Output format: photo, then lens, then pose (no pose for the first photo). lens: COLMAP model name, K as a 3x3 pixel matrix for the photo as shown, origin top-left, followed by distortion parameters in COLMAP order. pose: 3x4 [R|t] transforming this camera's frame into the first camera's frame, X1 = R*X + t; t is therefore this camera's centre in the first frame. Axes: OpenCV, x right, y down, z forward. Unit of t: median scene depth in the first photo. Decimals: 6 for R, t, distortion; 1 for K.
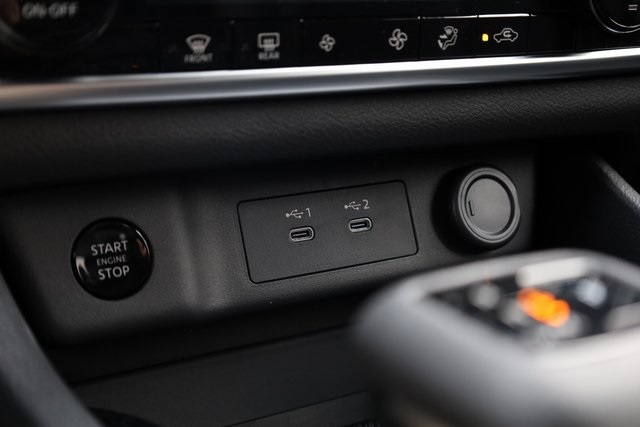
lens RADIAL K [[978.0, 0, 320.4], [0, 978.0, 199.0], [0, 0, 1]] dist [0.008980, 0.055066]
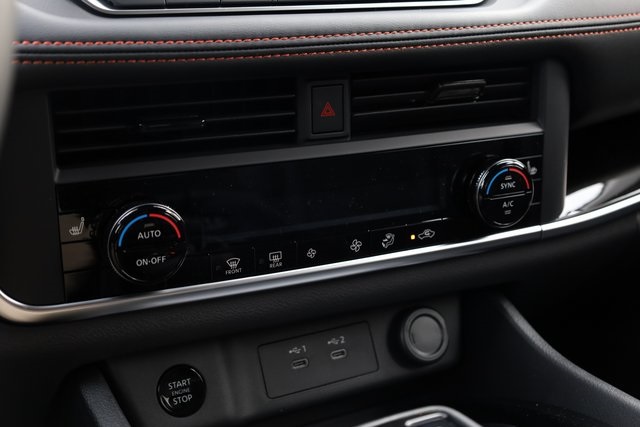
lens RADIAL K [[978.0, 0, 320.4], [0, 978.0, 199.0], [0, 0, 1]] dist [0.008980, 0.055066]
pose [[0.999422, -0.033980, -0.001359, 0.025112], [0.033907, 0.998744, -0.036887, -0.175660], [0.002610, 0.036820, 0.999319, -0.575318]]
